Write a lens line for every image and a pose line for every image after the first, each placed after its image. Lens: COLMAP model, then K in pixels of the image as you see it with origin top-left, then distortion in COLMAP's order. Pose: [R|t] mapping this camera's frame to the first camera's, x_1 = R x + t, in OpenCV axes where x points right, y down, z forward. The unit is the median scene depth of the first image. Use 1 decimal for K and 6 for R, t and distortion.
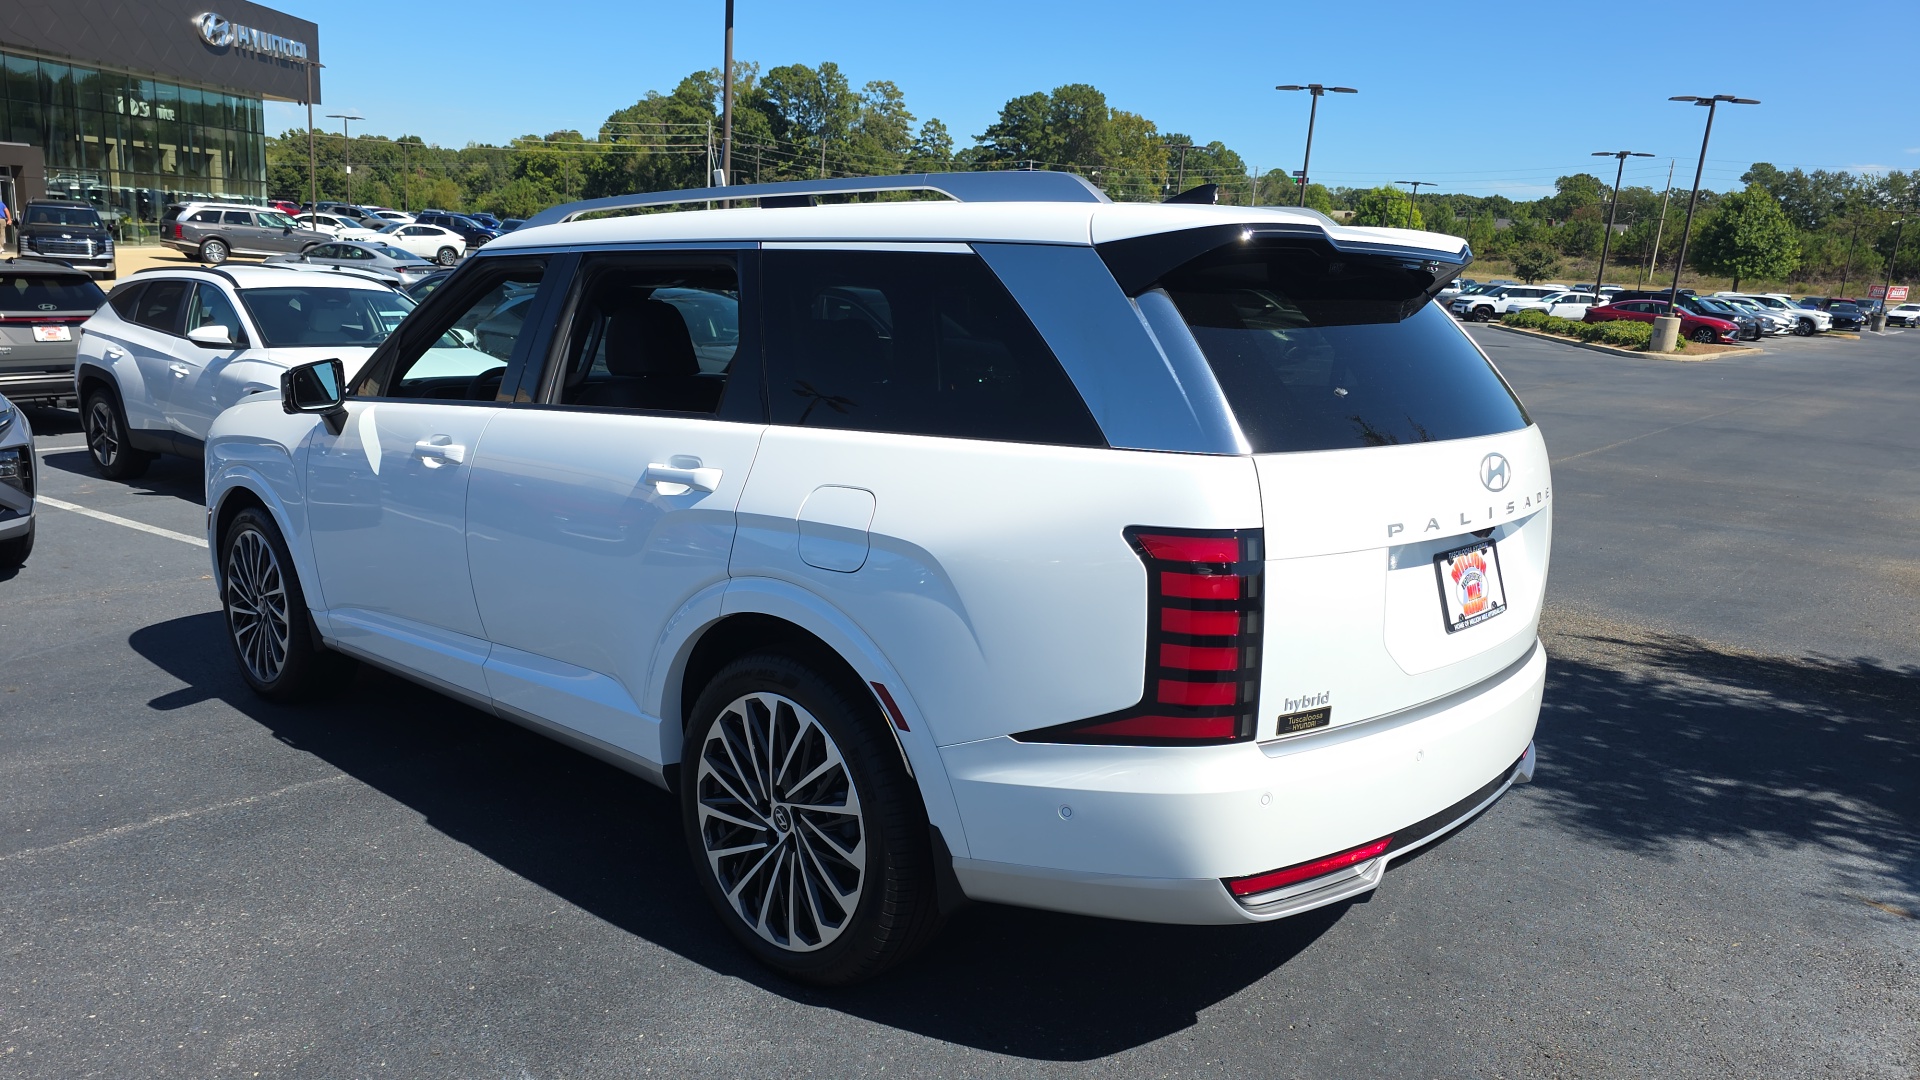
lens RADIAL K [[1373.2, 0, 925.4], [0, 1373.2, 543.9], [0, 0, 1]] dist [0.069129, -0.073419]
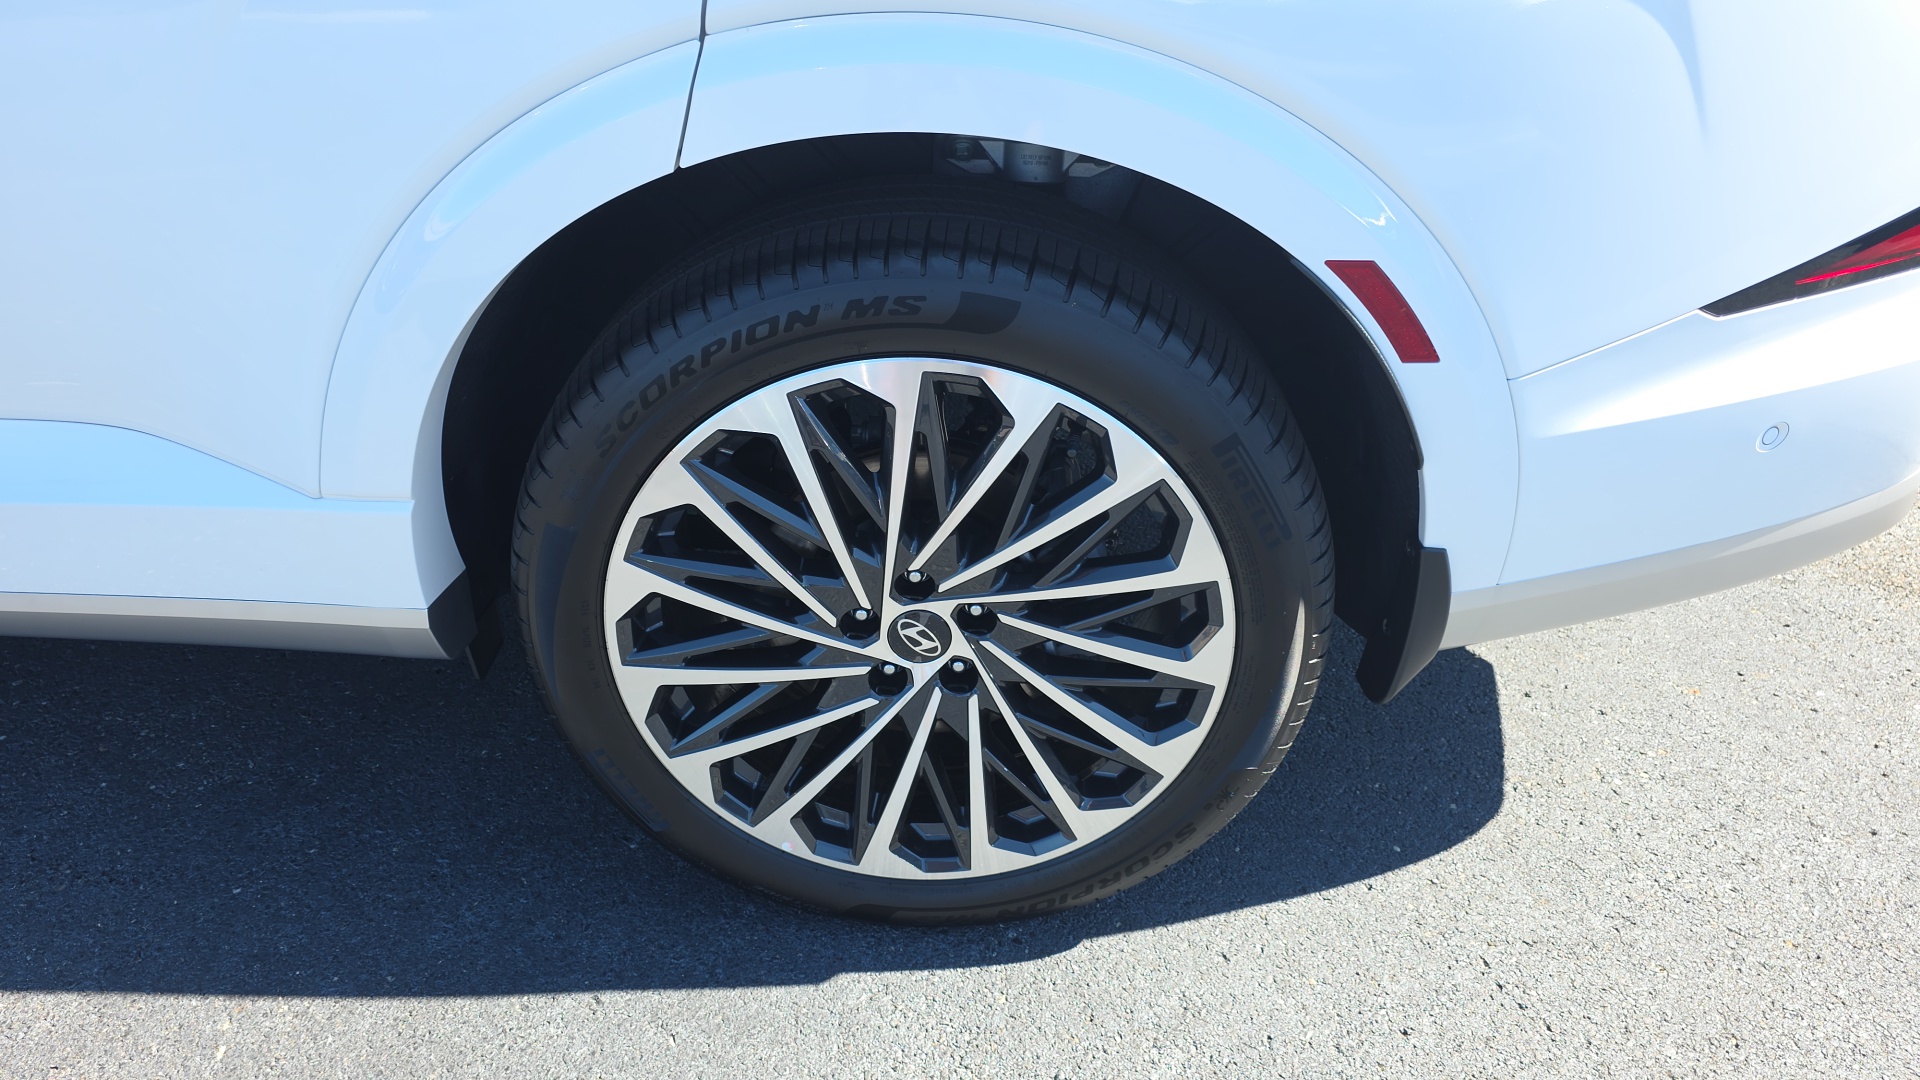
lens RADIAL K [[1373.2, 0, 925.4], [0, 1373.2, 543.9], [0, 0, 1]] dist [0.069129, -0.073419]
pose [[0.733187, -0.353224, 0.581093, -0.340439], [0.100230, 0.901315, 0.421409, -0.003369], [-0.672600, -0.250728, 0.696236, 0.718354]]
